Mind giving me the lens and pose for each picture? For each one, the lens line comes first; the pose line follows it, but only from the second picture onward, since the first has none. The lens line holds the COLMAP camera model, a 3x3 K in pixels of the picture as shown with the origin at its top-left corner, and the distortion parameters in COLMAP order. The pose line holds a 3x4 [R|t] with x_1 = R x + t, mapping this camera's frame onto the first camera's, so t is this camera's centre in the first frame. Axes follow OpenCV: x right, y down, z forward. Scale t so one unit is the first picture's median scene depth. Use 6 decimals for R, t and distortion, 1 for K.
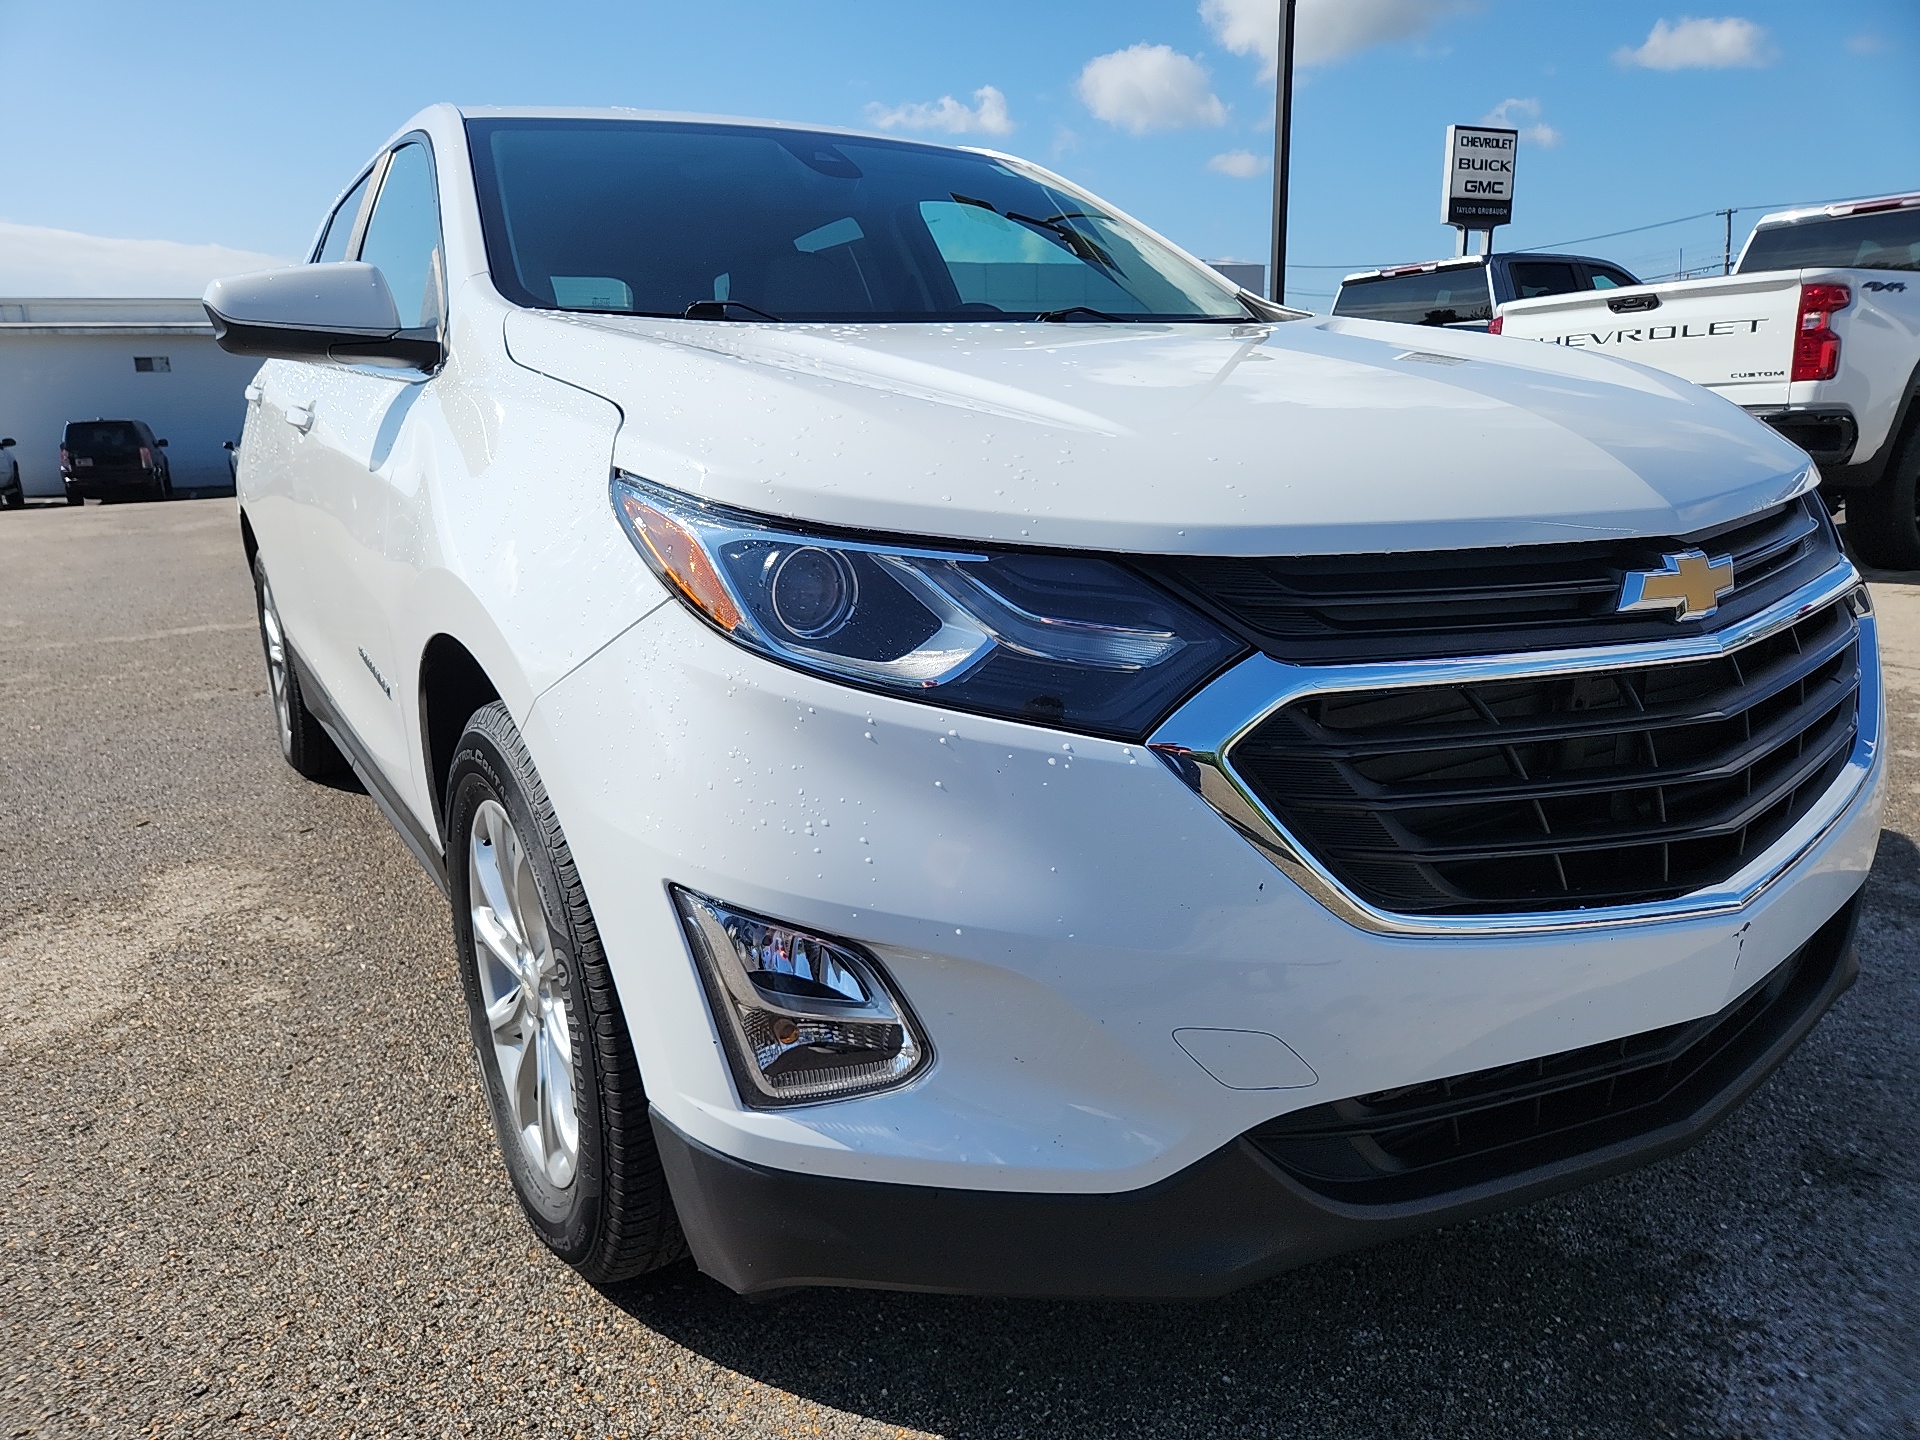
lens RADIAL K [[1262.3, 0, 941.0], [0, 1262.3, 734.0], [0, 0, 1]] dist [0.066581, -0.057740]
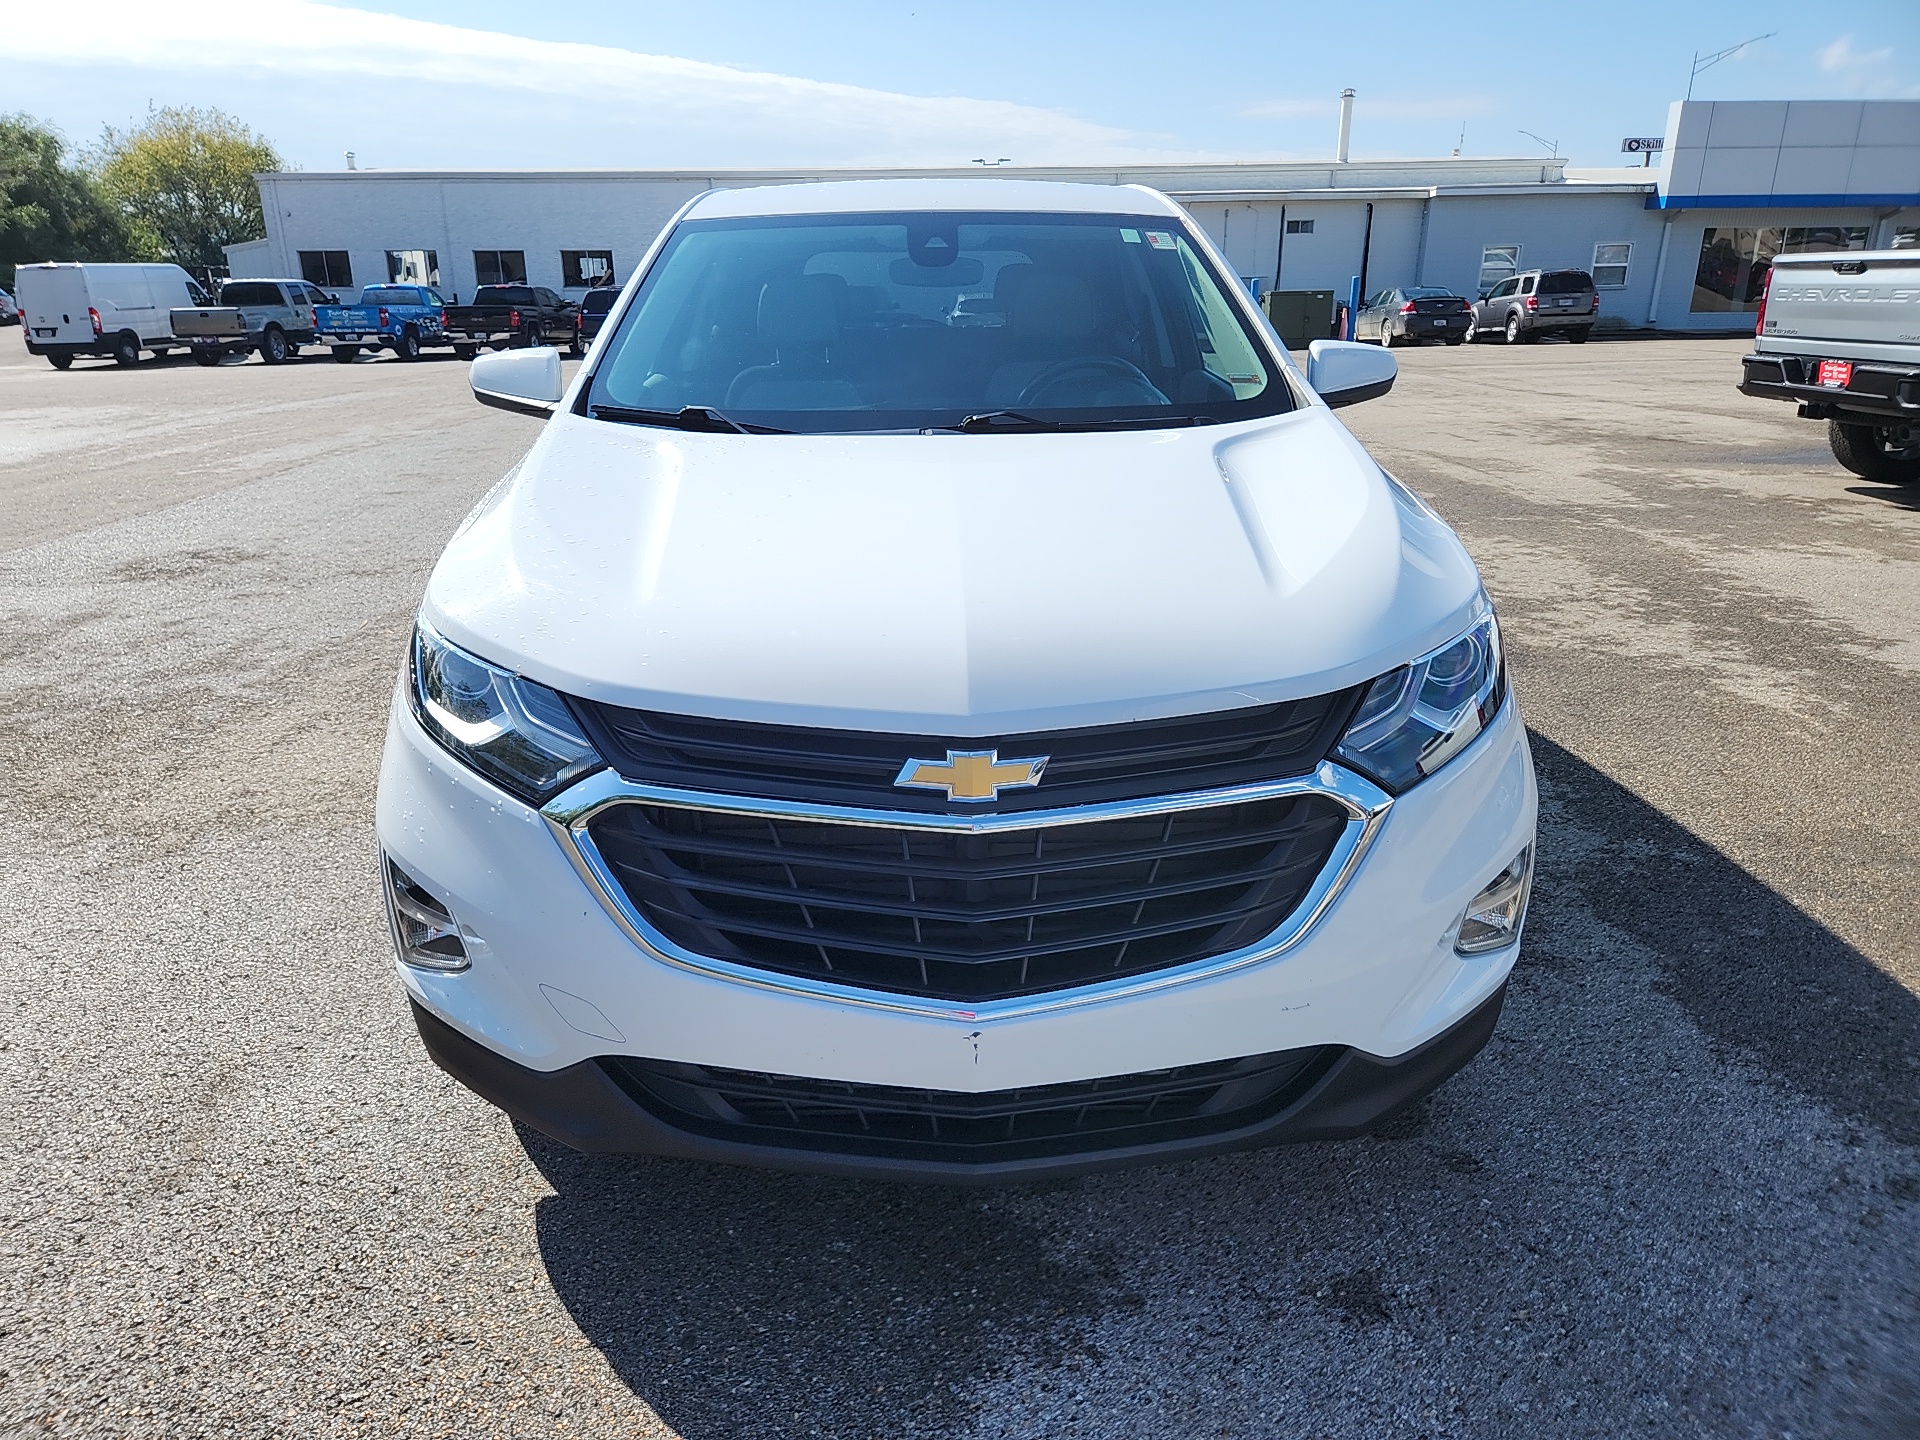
lens RADIAL K [[1262.3, 0, 941.0], [0, 1262.3, 734.0], [0, 0, 1]] dist [0.066581, -0.057740]
pose [[0.868192, 0.196345, -0.455732, 1.167374], [-0.148168, 0.979067, 0.139549, -0.342115], [0.473592, -0.053630, 0.879110, -0.152403]]
